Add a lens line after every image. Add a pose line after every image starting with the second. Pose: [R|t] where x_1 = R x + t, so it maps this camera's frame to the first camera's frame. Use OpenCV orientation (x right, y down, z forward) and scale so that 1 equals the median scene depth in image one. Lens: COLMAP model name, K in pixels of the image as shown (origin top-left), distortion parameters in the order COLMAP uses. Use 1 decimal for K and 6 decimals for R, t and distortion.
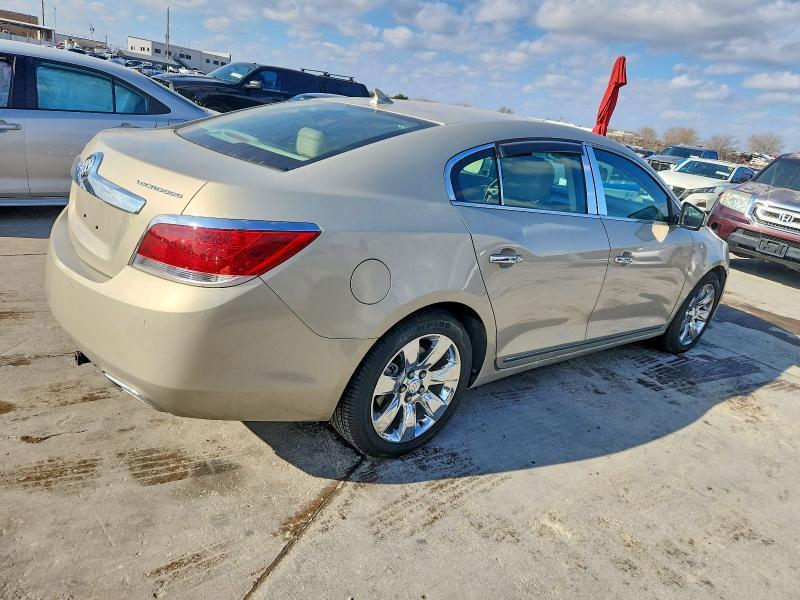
lens RADIAL K [[549.9, 0, 397.9], [0, 549.9, 297.3], [0, 0, 1]] dist [-0.002852, -0.007781]
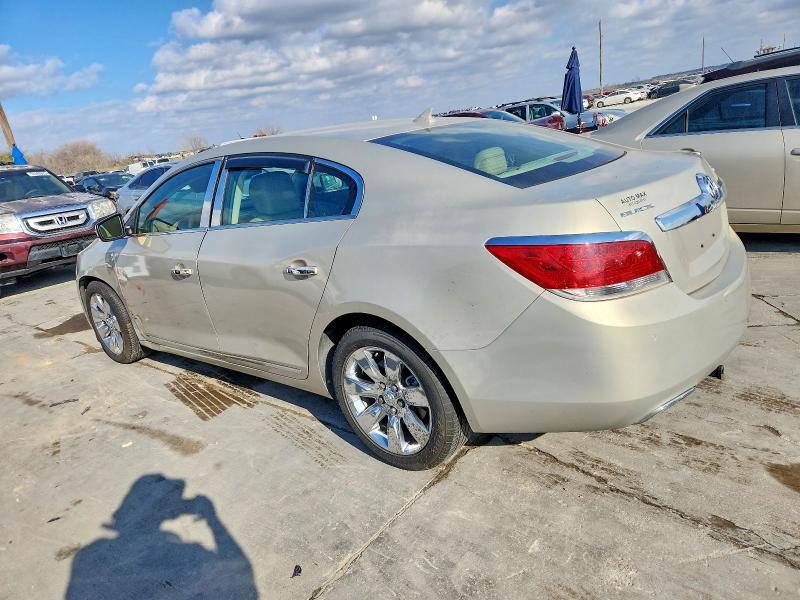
lens RADIAL K [[549.9, 0, 405.3], [0, 549.9, 300.9], [0, 0, 1]] dist [-0.002852, -0.007781]
pose [[-0.202622, -0.392972, 0.896949, -1.216860], [0.397713, 0.803981, 0.442085, -0.626006], [-0.894857, 0.446304, -0.006614, 1.347128]]
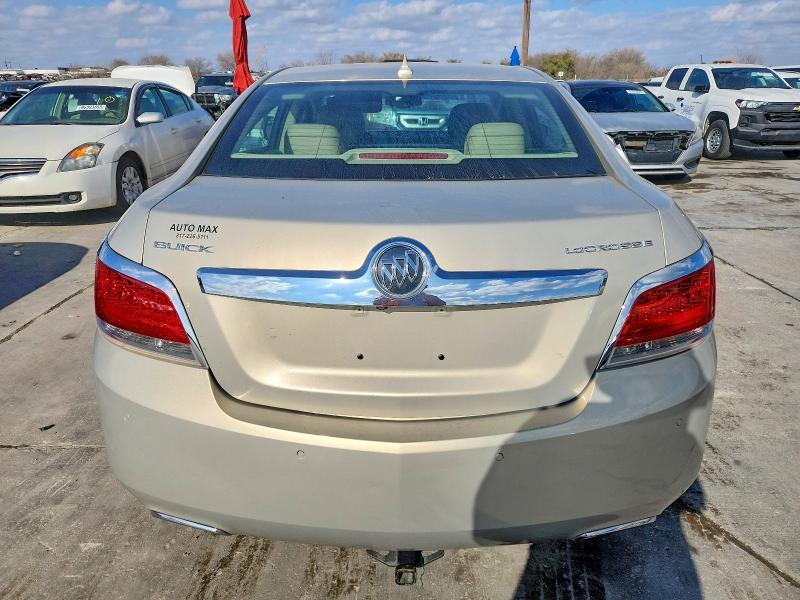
lens RADIAL K [[549.9, 0, 395.4], [0, 549.9, 299.2], [0, 0, 1]] dist [-0.002852, -0.007781]
pose [[0.646745, -0.405283, 0.646116, -0.777617], [0.328977, 0.912515, 0.243087, -0.283791], [-0.688110, 0.055342, 0.723493, 0.511369]]
